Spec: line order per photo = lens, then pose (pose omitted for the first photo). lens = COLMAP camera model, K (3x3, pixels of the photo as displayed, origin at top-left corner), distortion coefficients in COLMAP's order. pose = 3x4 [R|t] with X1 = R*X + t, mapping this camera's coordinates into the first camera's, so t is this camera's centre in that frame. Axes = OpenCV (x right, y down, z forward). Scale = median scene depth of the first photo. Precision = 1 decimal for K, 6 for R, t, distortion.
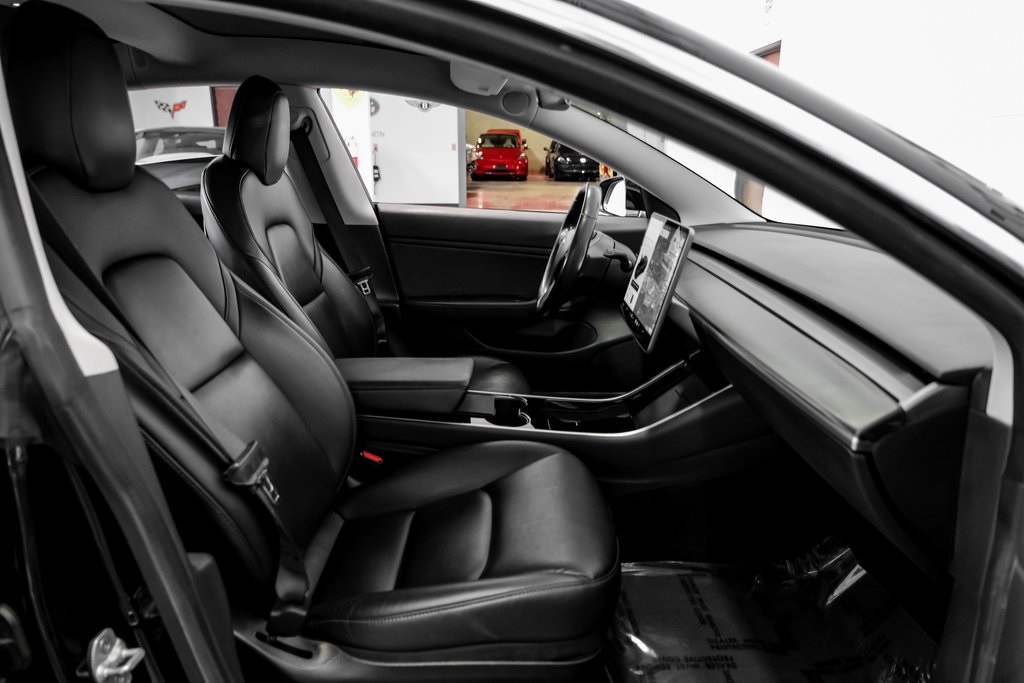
lens RADIAL K [[691.6, 0, 517.6], [0, 691.6, 347.3], [0, 0, 1]] dist [-0.017297, 0.000960]
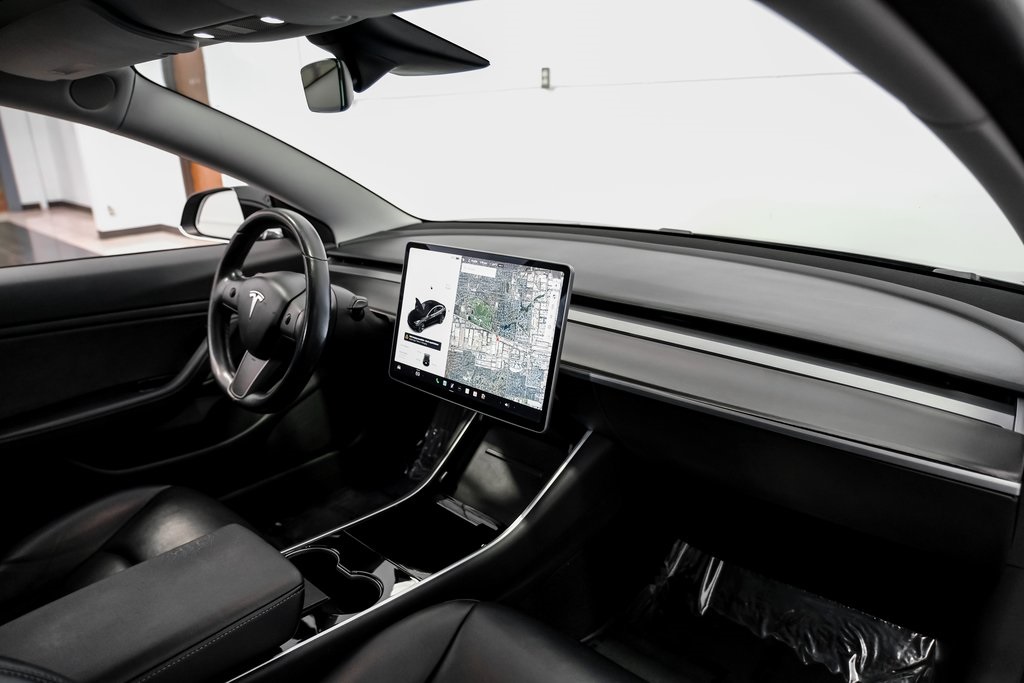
lens RADIAL K [[691.6, 0, 509.1], [0, 691.6, 352.5], [0, 0, 1]] dist [-0.017297, 0.000960]
pose [[0.699300, -0.261505, 0.665278, -0.263497], [0.233388, 0.963205, 0.133290, -0.155331], [-0.675655, 0.062058, 0.734601, 0.389397]]
